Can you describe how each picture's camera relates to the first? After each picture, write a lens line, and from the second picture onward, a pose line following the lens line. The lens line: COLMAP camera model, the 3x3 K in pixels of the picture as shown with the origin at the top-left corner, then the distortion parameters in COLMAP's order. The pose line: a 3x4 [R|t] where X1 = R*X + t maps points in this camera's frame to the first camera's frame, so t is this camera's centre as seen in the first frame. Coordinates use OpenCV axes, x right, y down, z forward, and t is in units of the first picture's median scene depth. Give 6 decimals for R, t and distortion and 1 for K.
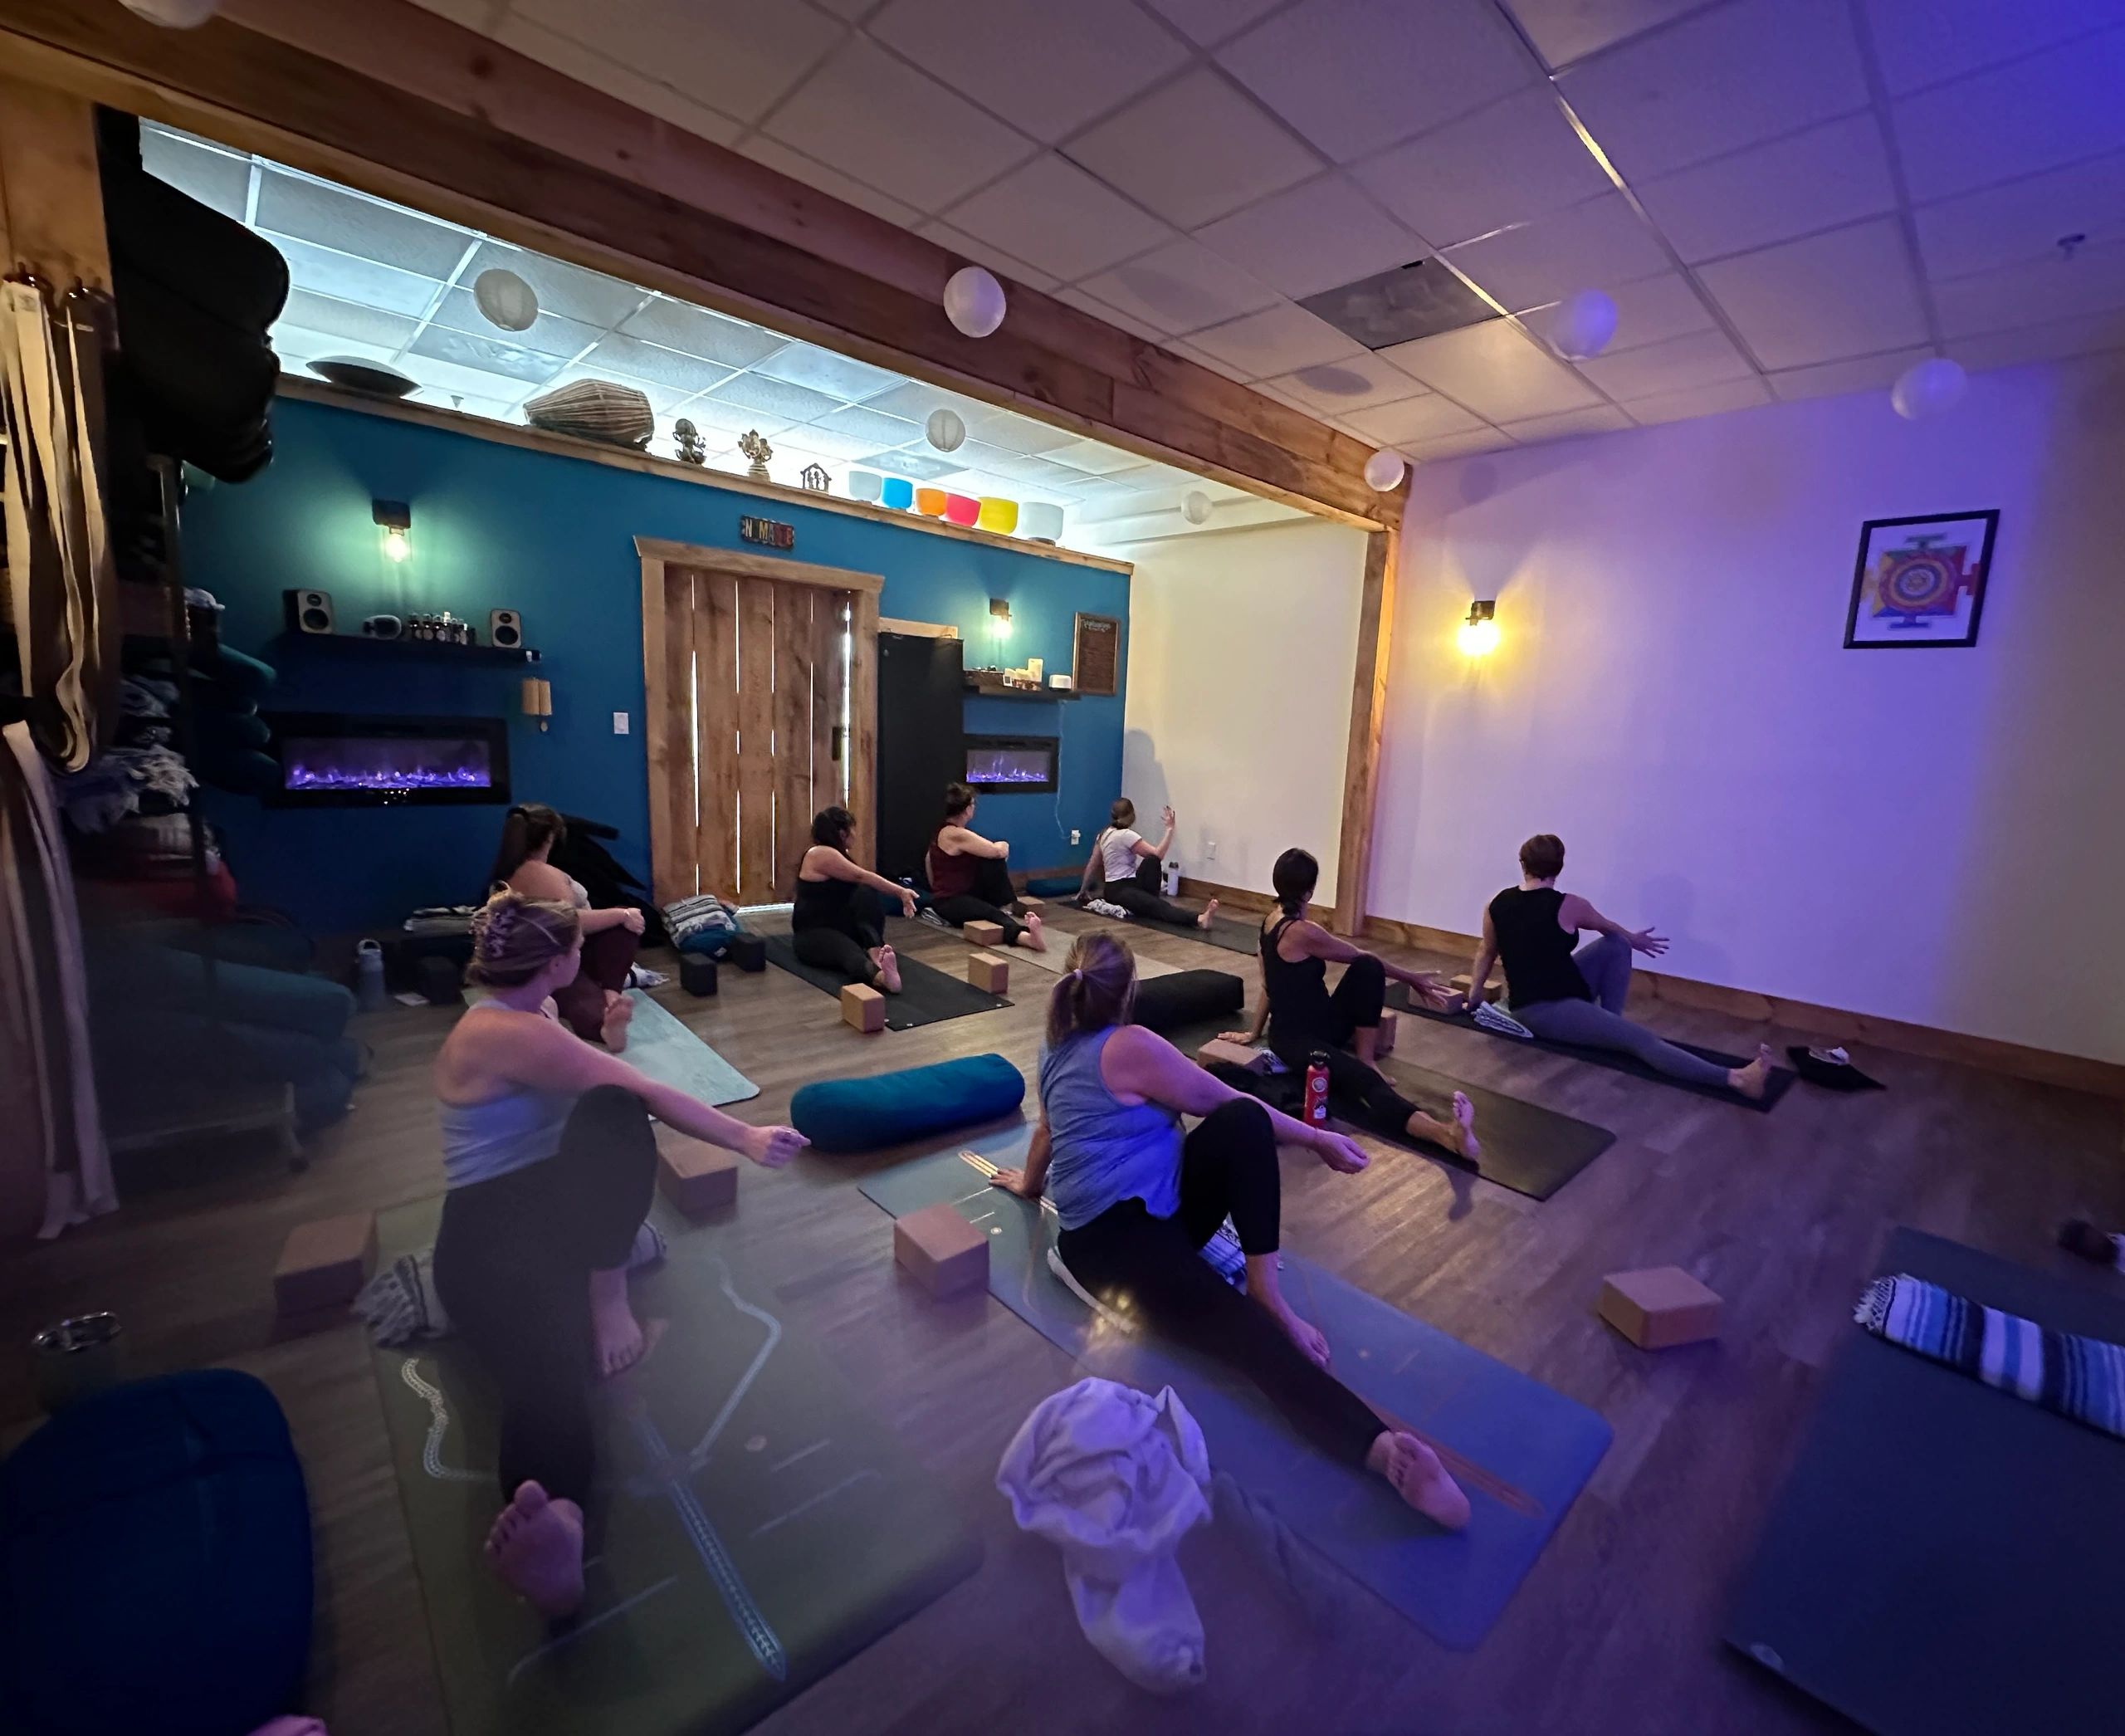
lens RADIAL K [[919.0, 0, 1062.5], [0, 919.0, 868.0], [0, 0, 1]] dist [0.000409, 0.000153]
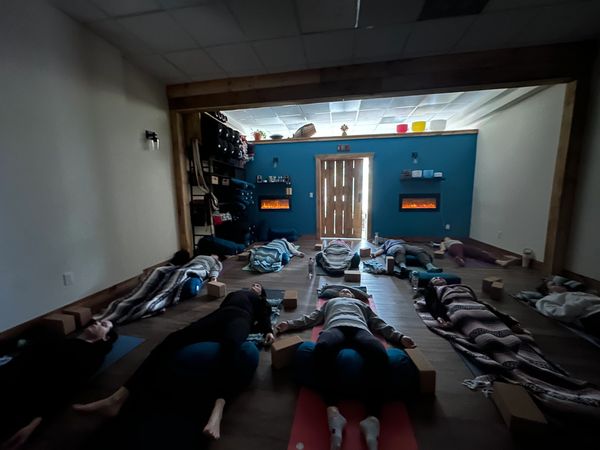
lens RADIAL K [[224.1, 0, 300.0], [0, 224.1, 225.0], [0, 0, 1]] dist [-0.000338, 0.000031]
pose [[0.608722, 0.049145, -0.791860, 0.377041], [-0.086535, 0.996238, -0.004693, 0.006372], [0.788650, 0.071380, 0.610685, 0.241148]]
